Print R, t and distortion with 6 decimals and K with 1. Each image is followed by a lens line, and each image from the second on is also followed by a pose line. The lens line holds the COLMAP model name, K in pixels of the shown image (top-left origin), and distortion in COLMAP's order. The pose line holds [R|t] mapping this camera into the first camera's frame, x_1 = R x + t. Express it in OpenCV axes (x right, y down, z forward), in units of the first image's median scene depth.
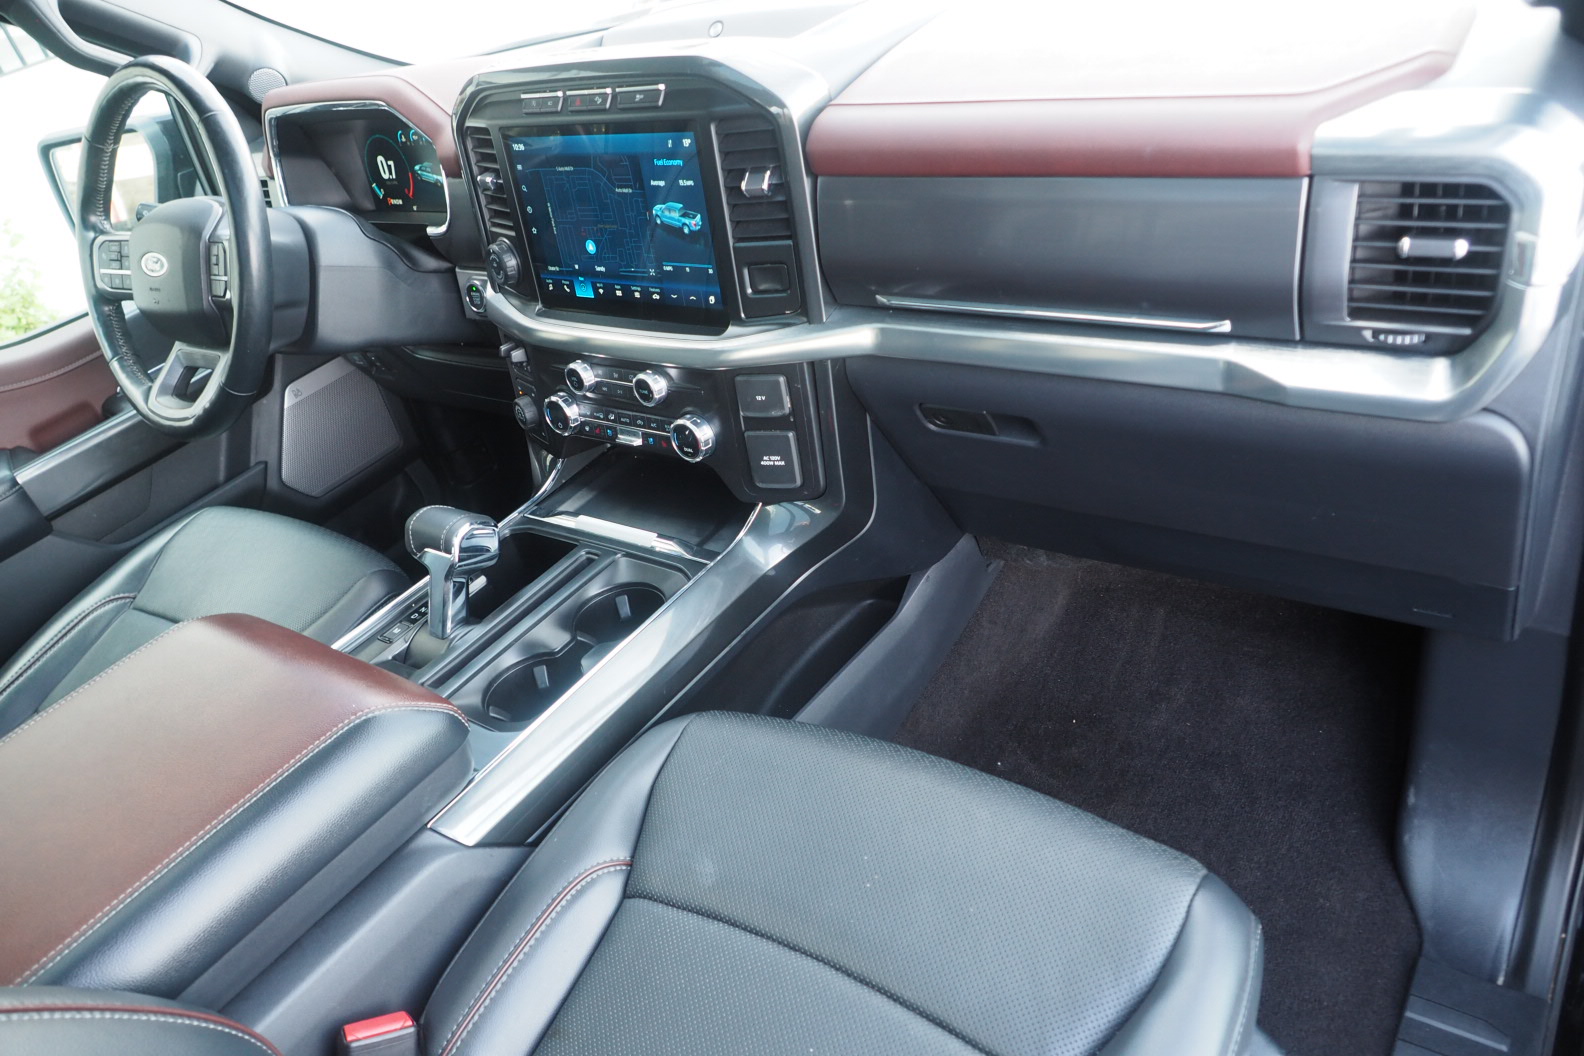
lens RADIAL K [[1119.8, 0, 803.3], [0, 1119.8, 539.8], [0, 0, 1]] dist [-0.040081, 0.000578]
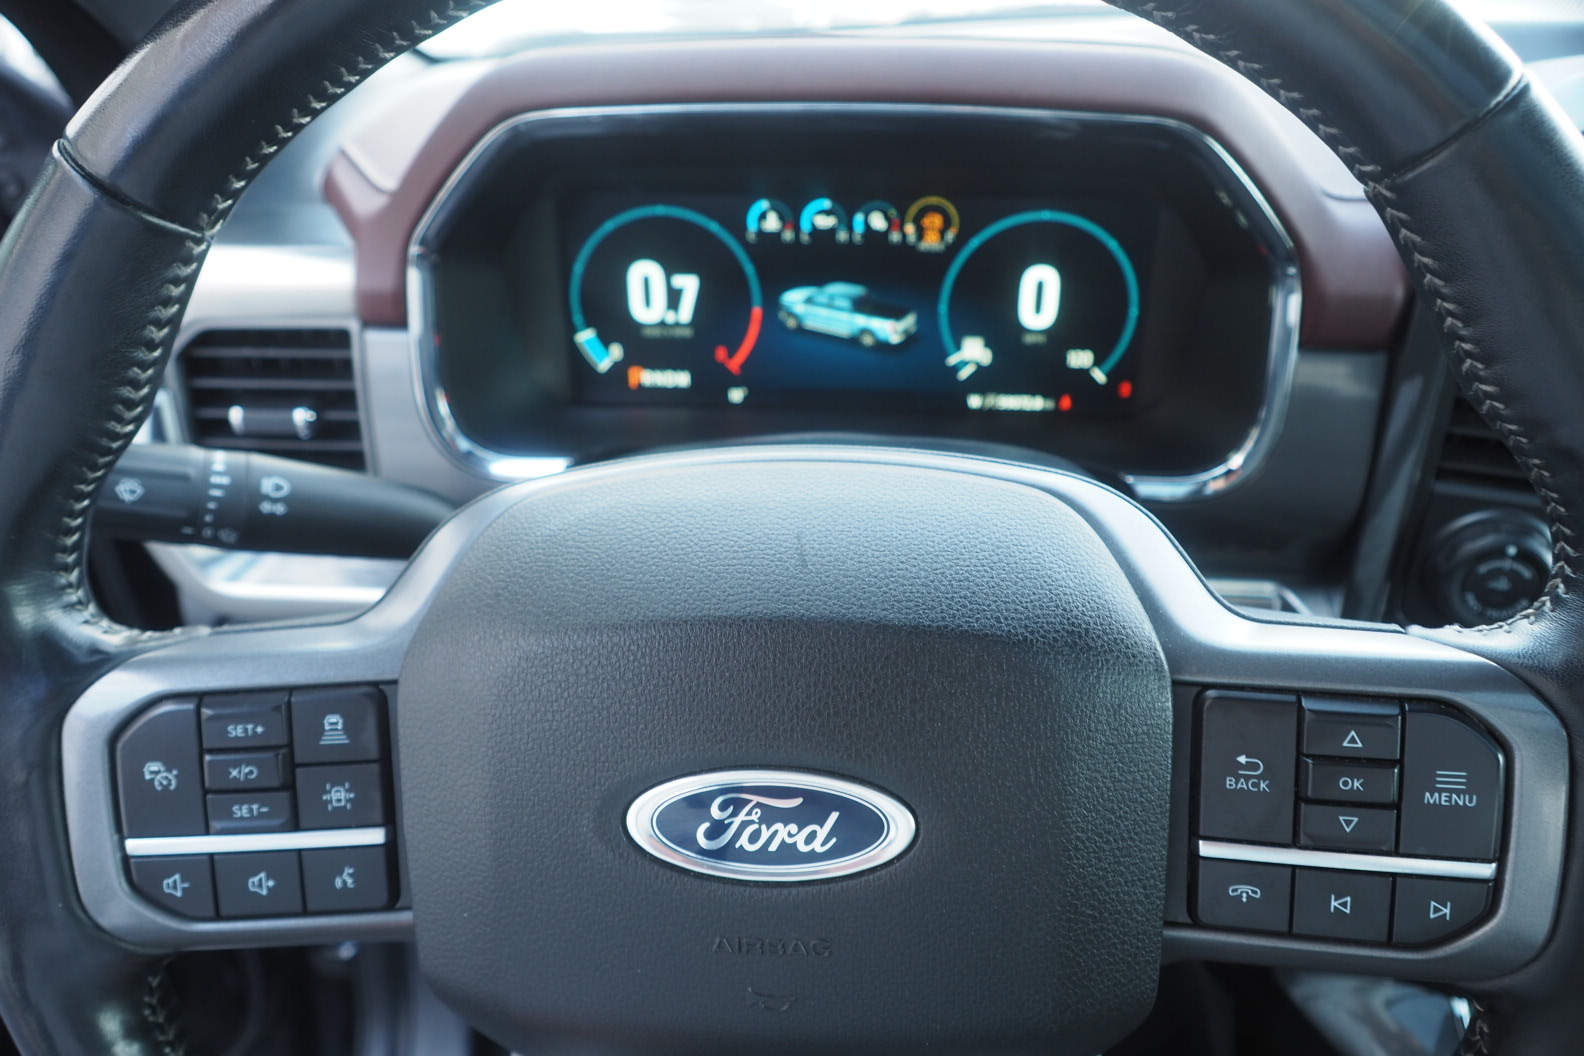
lens RADIAL K [[1119.8, 0, 786.2], [0, 1119.8, 536.2], [0, 0, 1]] dist [-0.040081, 0.000578]
pose [[0.850568, -0.112975, 0.513586, -0.774757], [0.148787, 0.988444, -0.028981, -0.333858], [-0.504377, 0.101066, 0.857548, 0.931096]]
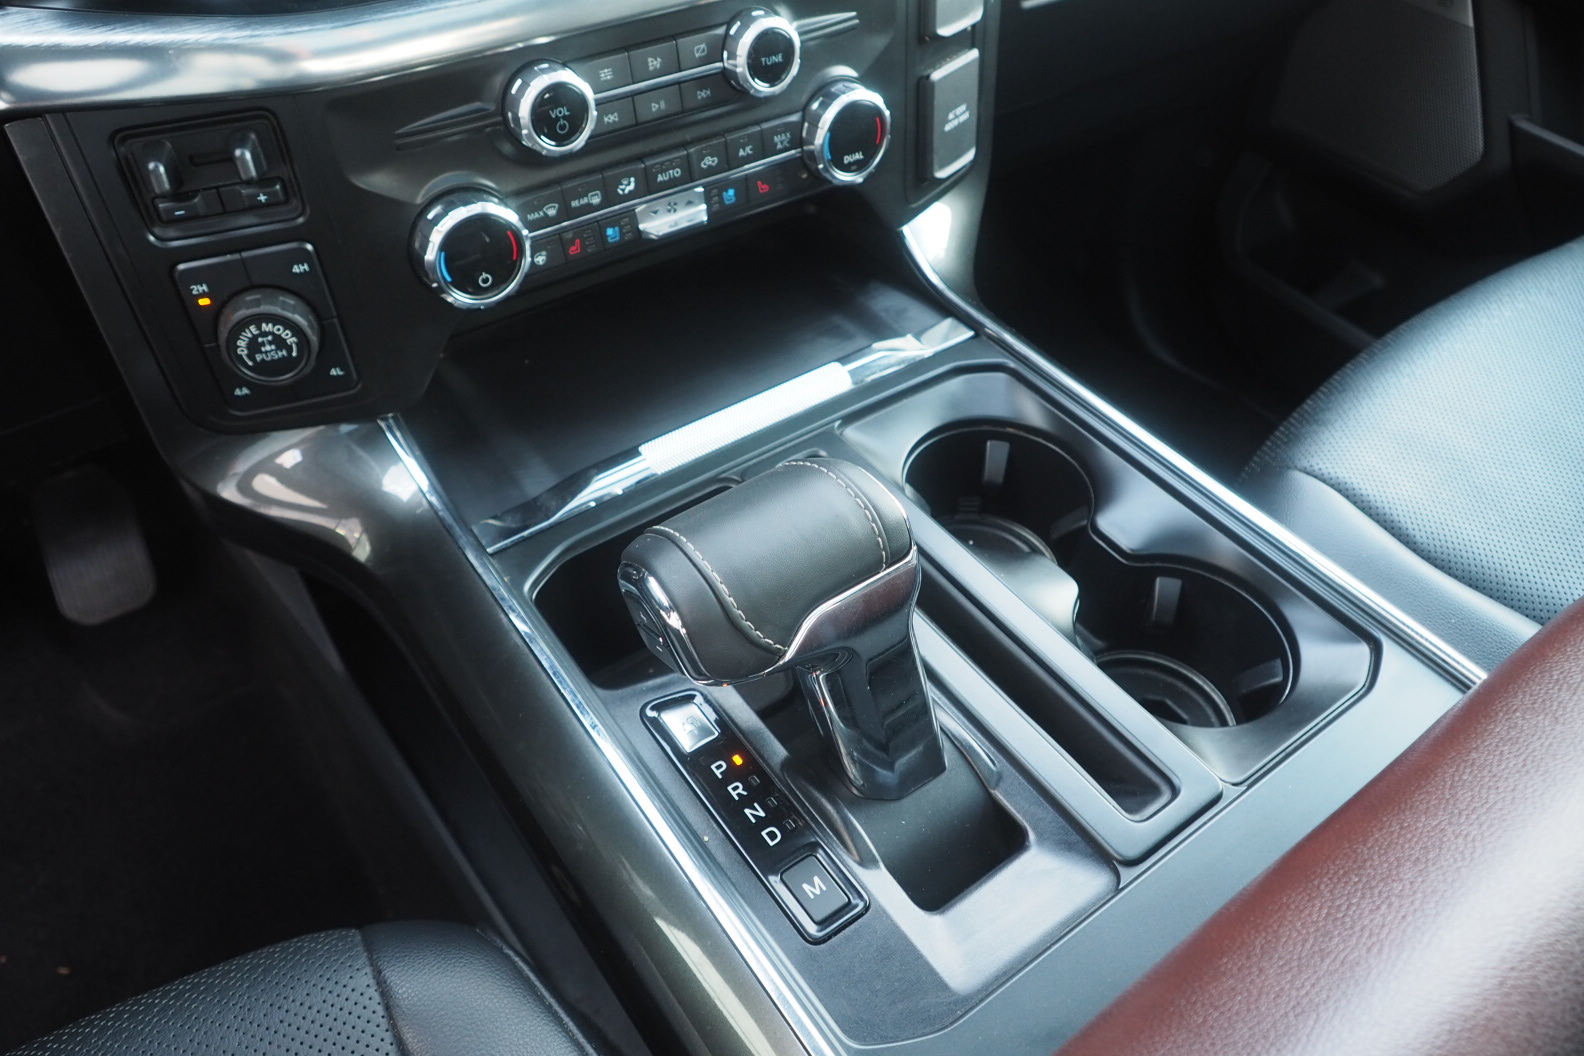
lens RADIAL K [[1119.8, 0, 792.0], [0, 1119.8, 537.1], [0, 0, 1]] dist [-0.040081, 0.000578]
pose [[0.315037, -0.526798, 0.789453, -0.615994], [0.448978, 0.815569, 0.365057, -0.142561], [-0.836164, 0.239441, 0.493455, 0.864487]]
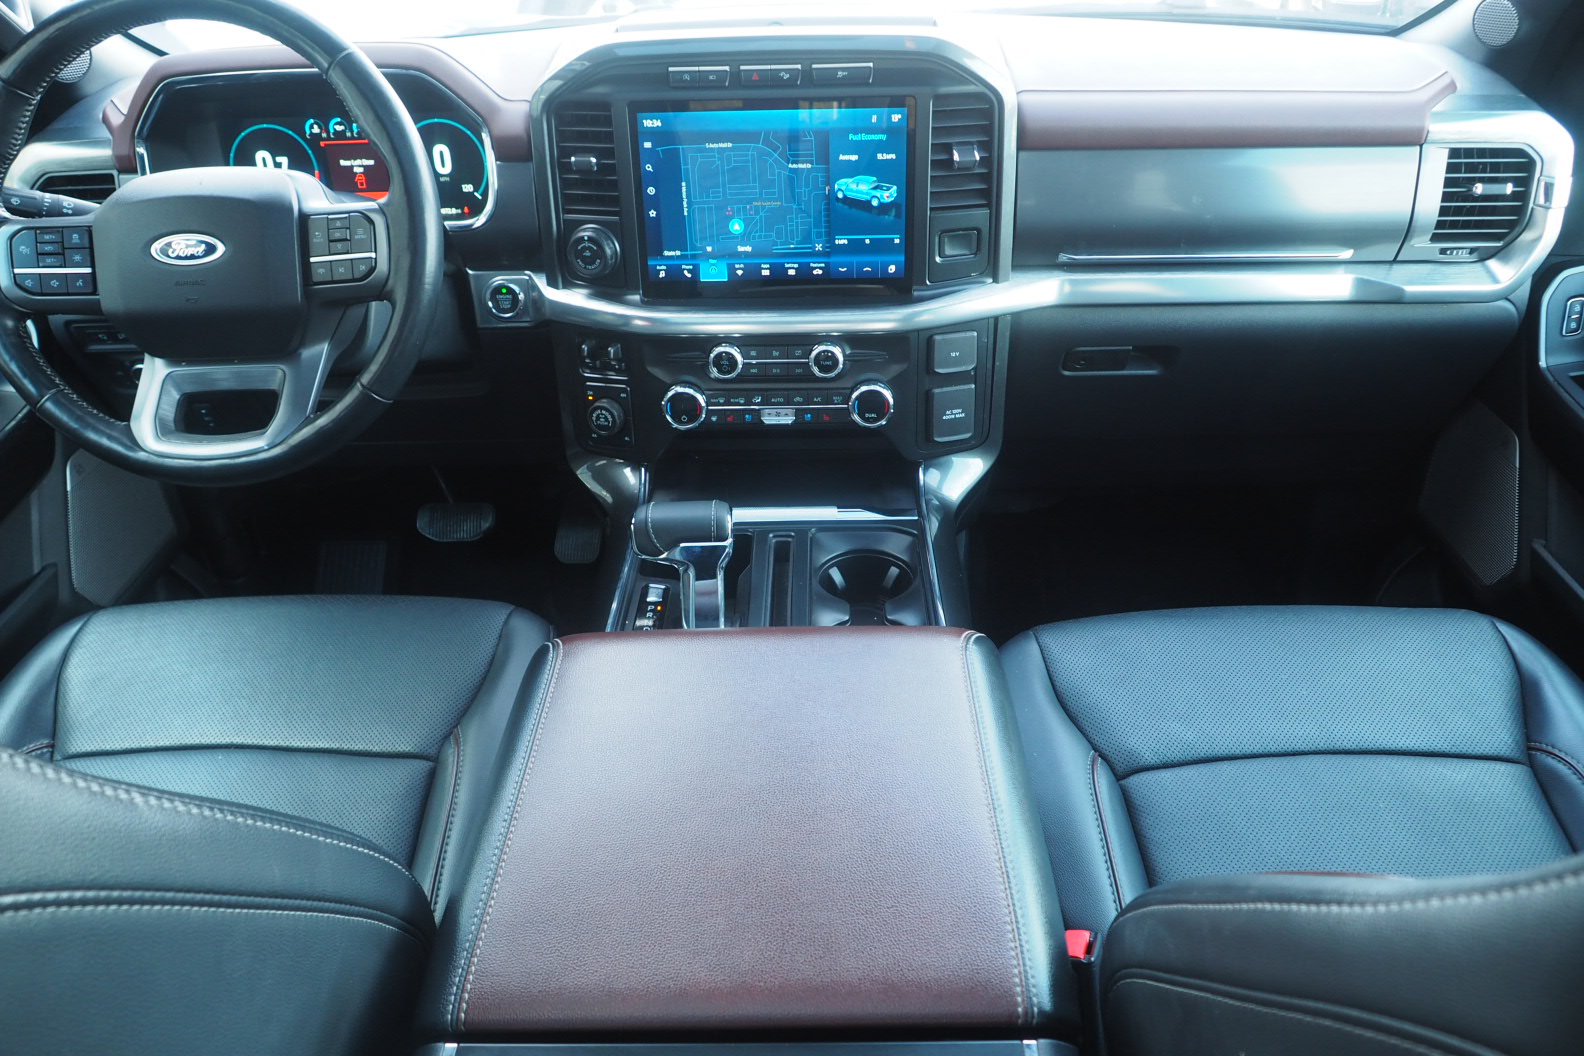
lens RADIAL K [[1119.8, 0, 796.1], [0, 1119.8, 537.0], [0, 0, 1]] dist [-0.040081, 0.000578]
pose [[0.809627, -0.147128, 0.568205, -0.803466], [0.197869, 0.979822, -0.028231, 0.047344], [-0.552586, 0.135286, 0.822403, 0.213073]]
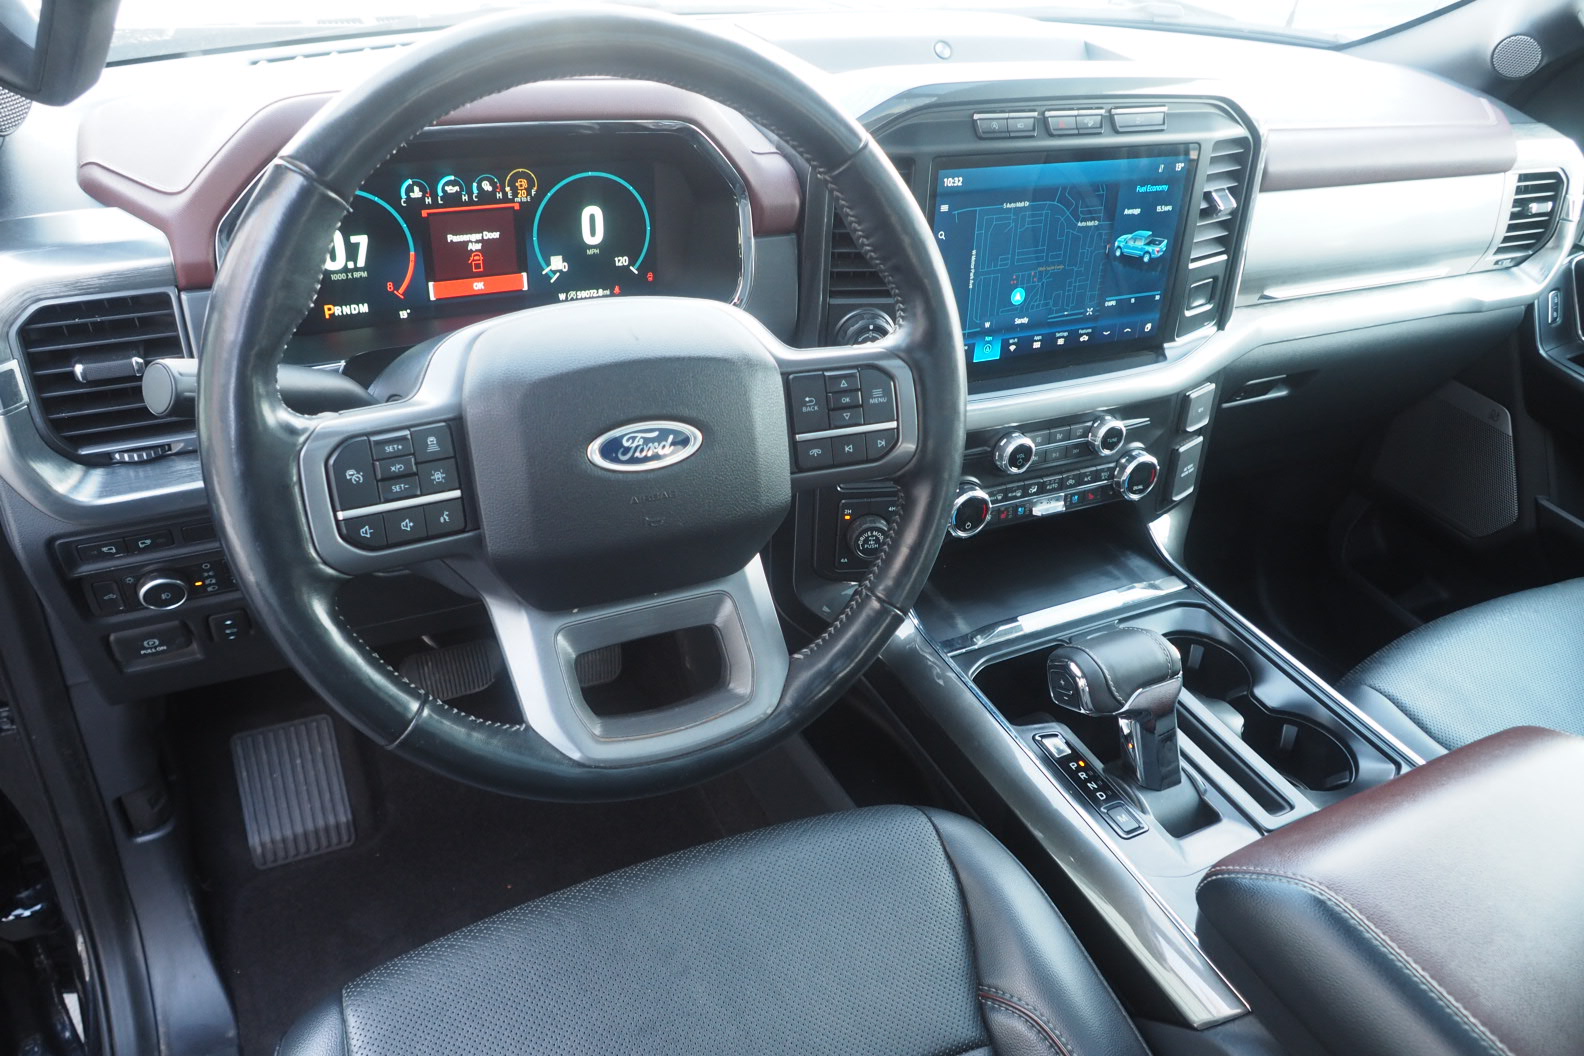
lens RADIAL K [[1119.8, 0, 777.5], [0, 1119.8, 524.5], [0, 0, 1]] dist [-0.040081, 0.000578]
pose [[0.449579, -0.288491, 0.845371, -1.105611], [0.340496, 0.930301, 0.136394, -0.299799], [-0.825797, 0.226525, 0.516474, 0.811547]]
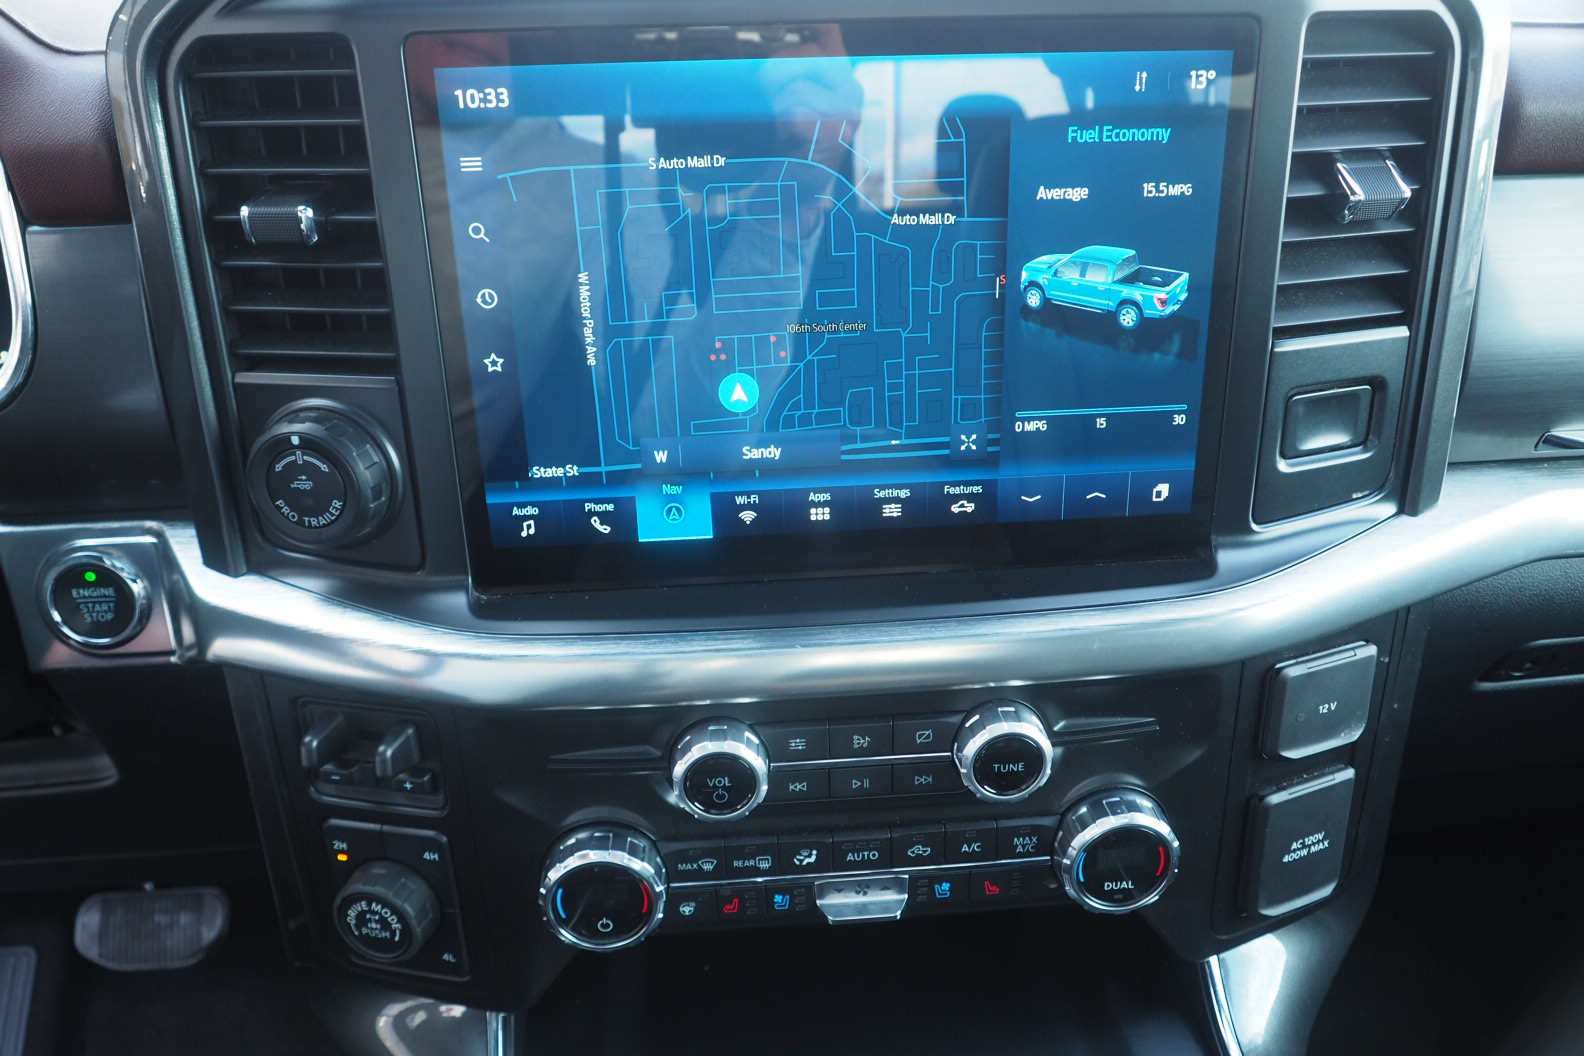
lens RADIAL K [[1119.8, 0, 796.1], [0, 1119.8, 513.1], [0, 0, 1]] dist [-0.040081, 0.000578]
pose [[0.745921, -0.119468, 0.655232, -0.438875], [0.247525, 0.963044, -0.106194, -0.199554], [-0.618331, 0.241398, 0.747926, 0.794640]]
